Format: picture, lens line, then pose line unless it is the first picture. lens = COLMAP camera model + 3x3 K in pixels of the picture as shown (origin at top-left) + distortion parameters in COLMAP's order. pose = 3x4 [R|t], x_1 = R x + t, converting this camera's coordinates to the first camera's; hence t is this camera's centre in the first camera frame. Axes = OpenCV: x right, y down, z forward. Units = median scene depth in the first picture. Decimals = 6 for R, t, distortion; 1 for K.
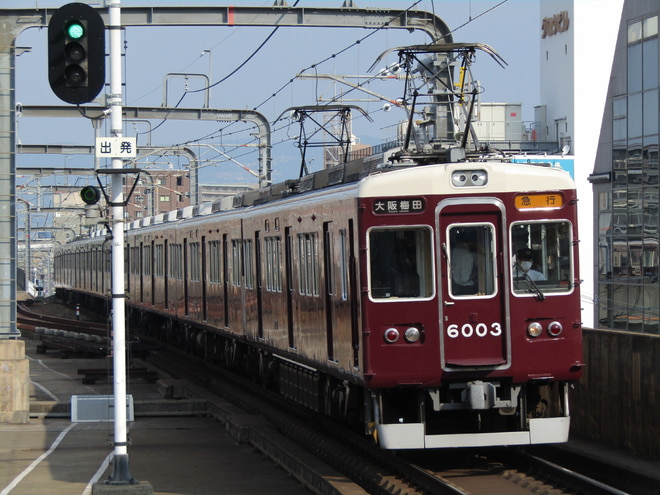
lens RADIAL K [[2038.0, 0, 330.0], [0, 2038.0, 247.5], [0, 0, 1]] dist [0.048949, 0.172812]
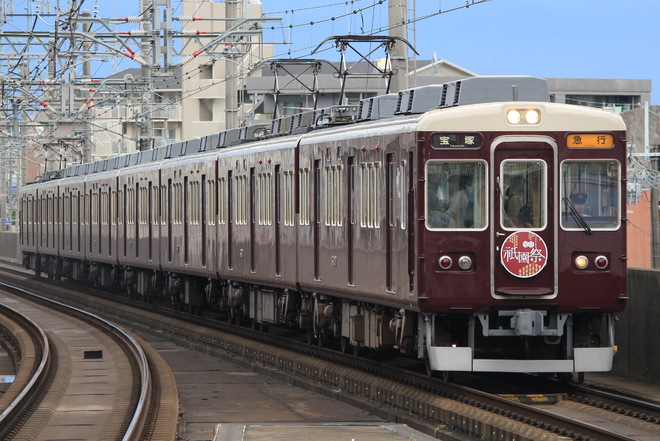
lens RADIAL K [[3554.6, 0, 330.0], [0, 3554.6, 220.5], [0, 0, 1]] dist [1.049569, -1.974315]
pose [[0.998967, 0.036047, -0.027660, 0.020741], [-0.035851, 0.999329, 0.007537, 0.009337], [0.027913, -0.006537, 0.999589, -0.849534]]
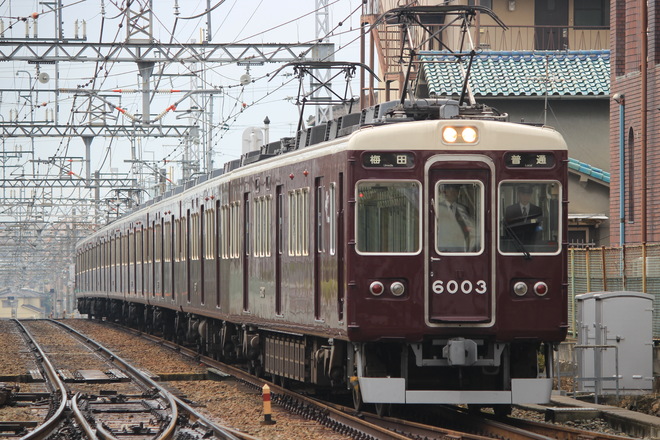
lens RADIAL K [[2729.5, 0, 330.0], [0, 2729.5, 220.0], [0, 0, 1]] dist [0.312657, 1.450029]
pose [[0.999245, 0.038211, -0.006985, 0.015337], [-0.038305, 0.999171, -0.013819, 0.028590], [0.006452, 0.014076, 0.999880, -0.341208]]
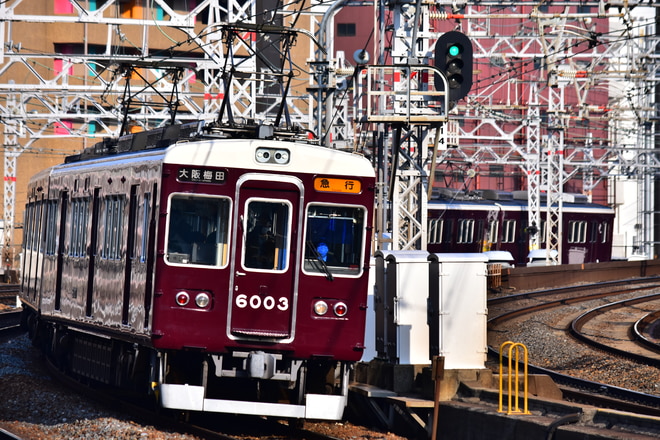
lens RADIAL K [[3183.2, 0, 330.0], [0, 3183.2, 220.0], [0, 0, 1]] dist [-0.773991, -0.290594]
pose [[0.993382, 0.105646, 0.045058, 0.027804], [-0.105091, 0.994357, -0.014525, 0.018767], [-0.046338, 0.009694, 0.998879, -0.610330]]
